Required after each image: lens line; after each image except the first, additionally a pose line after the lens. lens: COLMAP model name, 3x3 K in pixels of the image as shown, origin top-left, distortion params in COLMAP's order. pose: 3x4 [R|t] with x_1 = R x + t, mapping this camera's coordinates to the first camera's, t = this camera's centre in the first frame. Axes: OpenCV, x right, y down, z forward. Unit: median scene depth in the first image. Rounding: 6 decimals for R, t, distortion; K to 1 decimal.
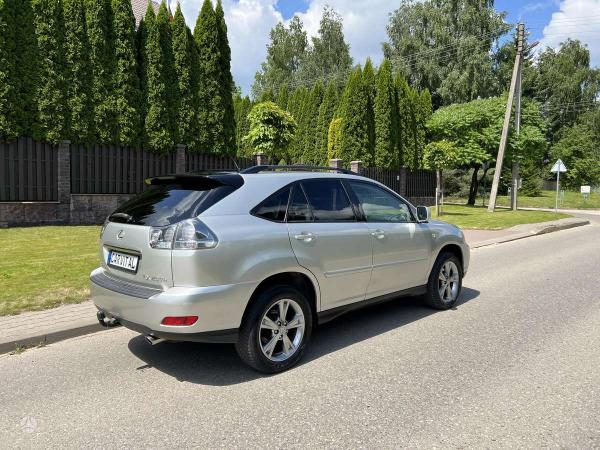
lens RADIAL K [[448.6, 0, 293.4], [0, 448.6, 223.9], [0, 0, 1]] dist [0.036386, -0.042838]
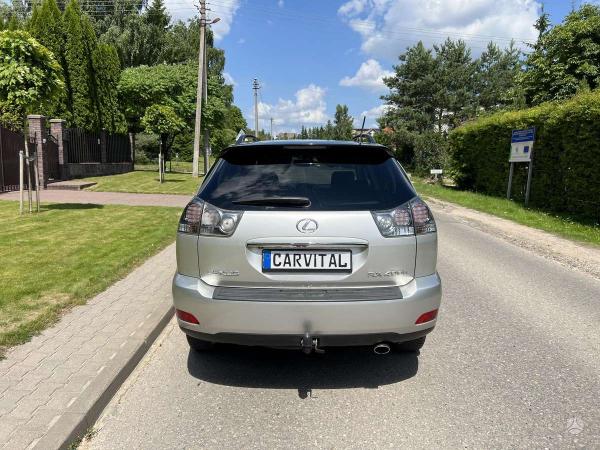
lens RADIAL K [[460.5, 0, 300.0], [0, 460.5, 225.0], [0, 0, 1]] dist [0.002487, -0.001611]
pose [[0.704469, -0.090366, 0.703958, -0.243659], [0.036212, 0.995146, 0.091507, -0.013067], [-0.708810, -0.038972, 0.704322, 0.126667]]
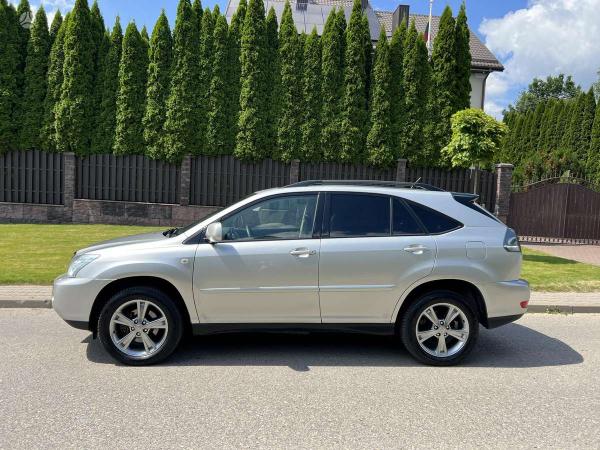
lens RADIAL K [[431.0, 0, 273.7], [0, 431.0, 226.4], [0, 0, 1]] dist [0.041772, -0.062877]
pose [[0.756860, 0.064789, -0.650358, 0.184133], [-0.080642, 0.996728, 0.005447, -0.007881], [0.648583, 0.048324, 0.759608, 0.086912]]
